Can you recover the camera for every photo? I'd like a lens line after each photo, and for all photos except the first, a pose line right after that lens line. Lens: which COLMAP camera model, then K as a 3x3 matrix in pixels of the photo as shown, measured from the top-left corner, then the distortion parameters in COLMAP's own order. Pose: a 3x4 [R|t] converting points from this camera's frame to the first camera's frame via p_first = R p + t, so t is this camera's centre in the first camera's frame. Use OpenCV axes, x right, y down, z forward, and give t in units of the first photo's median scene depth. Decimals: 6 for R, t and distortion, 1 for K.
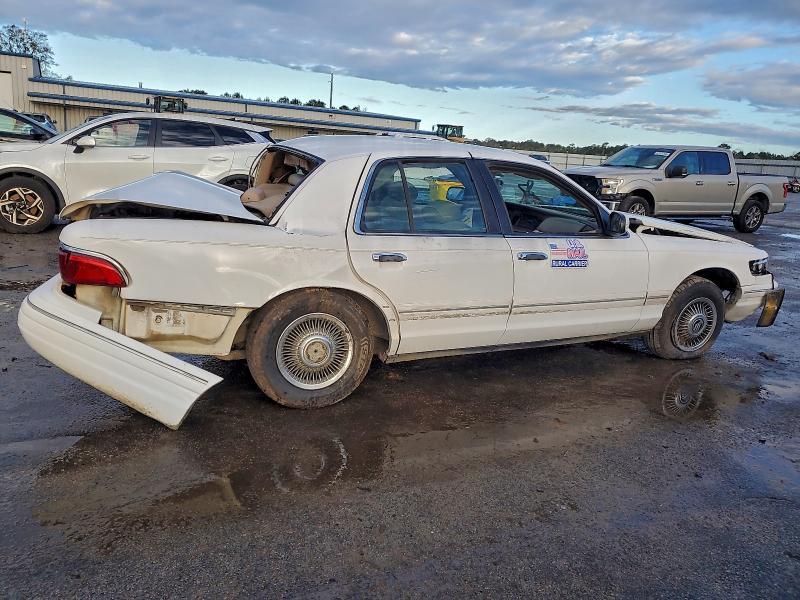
lens RADIAL K [[622.2, 0, 395.8], [0, 622.2, 296.1], [0, 0, 1]] dist [0.024575, -0.008572]
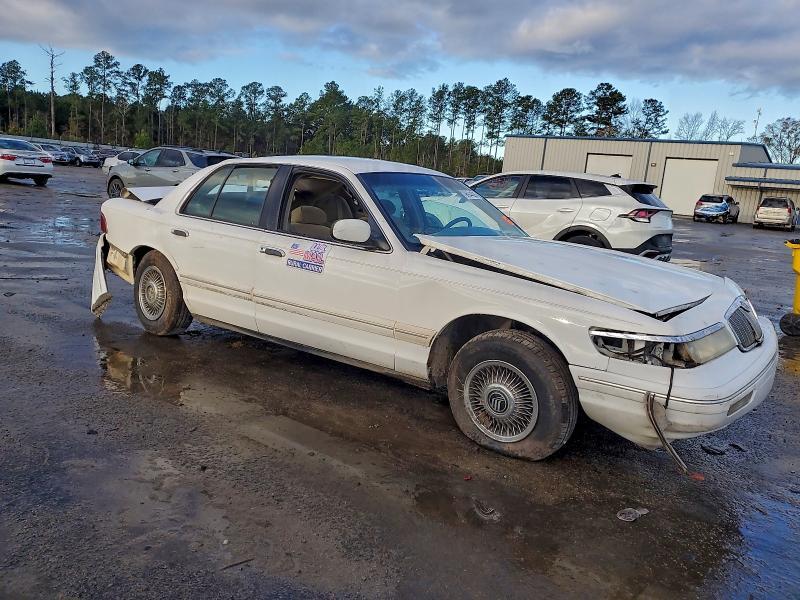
lens RADIAL K [[622.2, 0, 399.6], [0, 622.2, 306.4], [0, 0, 1]] dist [0.024575, -0.008572]
pose [[0.452456, 0.140383, -0.880668, 1.146471], [-0.246399, 0.968769, 0.027835, -0.051531], [0.857071, 0.204402, 0.472915, 0.643797]]
